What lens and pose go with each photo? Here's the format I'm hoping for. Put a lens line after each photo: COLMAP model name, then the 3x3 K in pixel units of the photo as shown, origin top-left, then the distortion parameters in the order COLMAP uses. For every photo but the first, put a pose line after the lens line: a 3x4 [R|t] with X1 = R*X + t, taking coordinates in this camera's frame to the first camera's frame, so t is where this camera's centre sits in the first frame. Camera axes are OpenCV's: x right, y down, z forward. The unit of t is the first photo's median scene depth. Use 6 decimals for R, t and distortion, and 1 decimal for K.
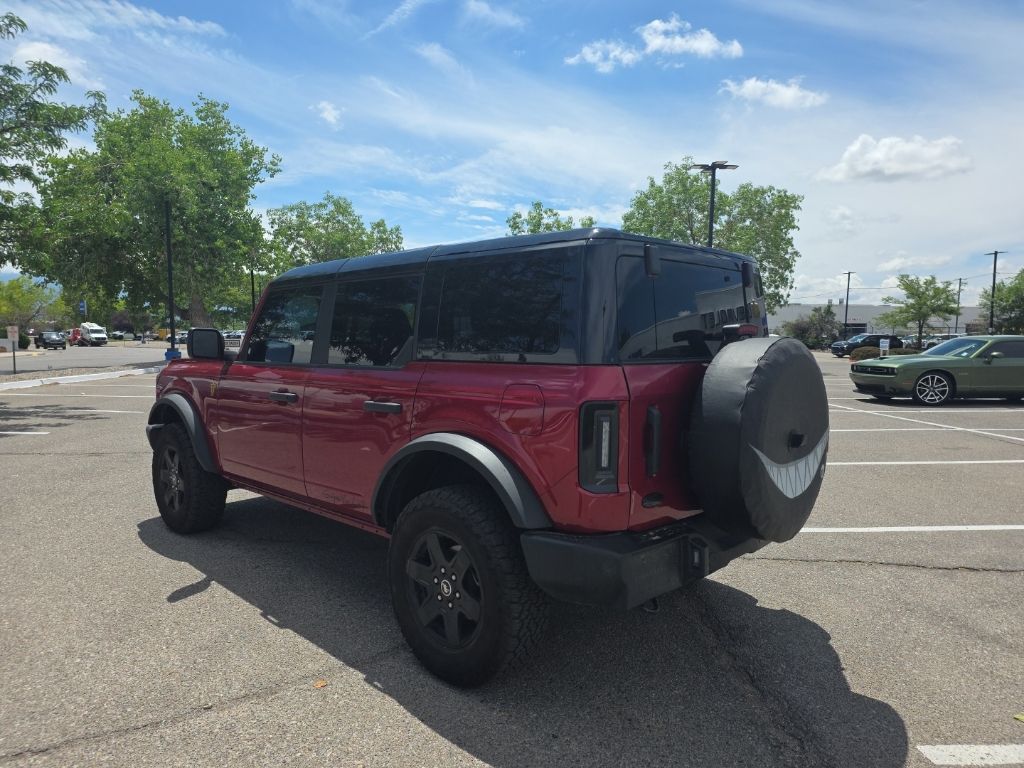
lens RADIAL K [[679.5, 0, 512.0], [0, 679.5, 403.3], [0, 0, 1]] dist [0.025402, -0.003826]
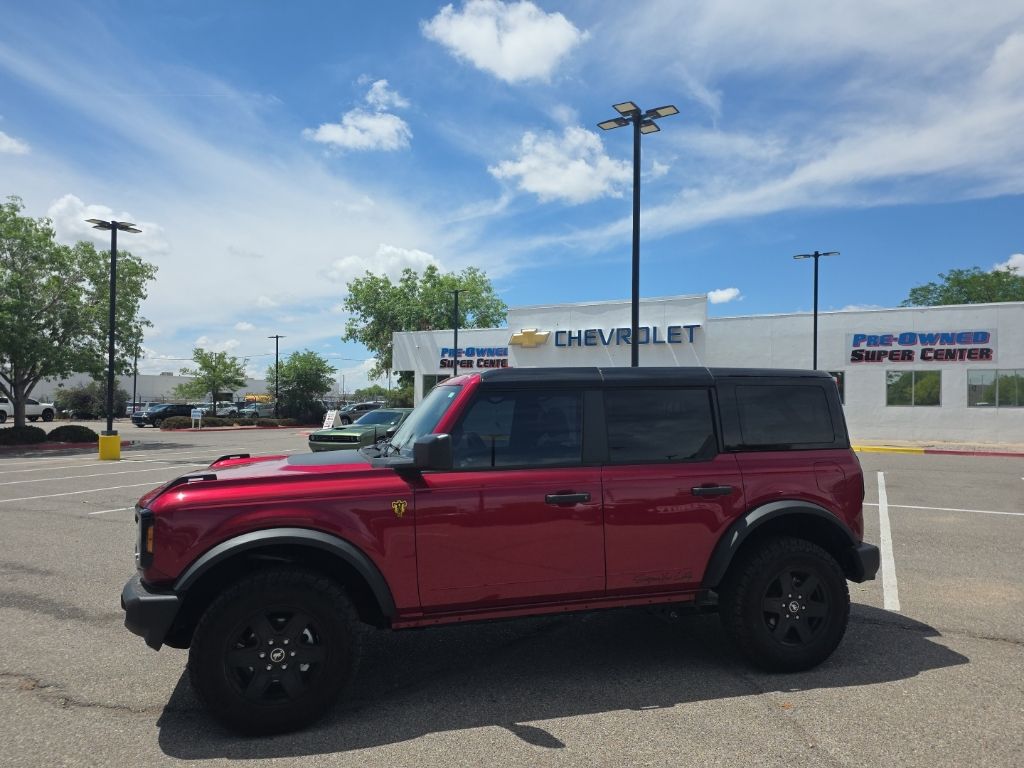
lens RADIAL K [[679.5, 0, 512.0], [0, 679.5, 403.3], [0, 0, 1]] dist [0.025402, -0.003826]
pose [[0.506293, -0.004863, 0.862348, -0.960281], [0.088242, 0.995027, -0.046196, -0.084558], [-0.857835, 0.099484, 0.504205, 0.426920]]
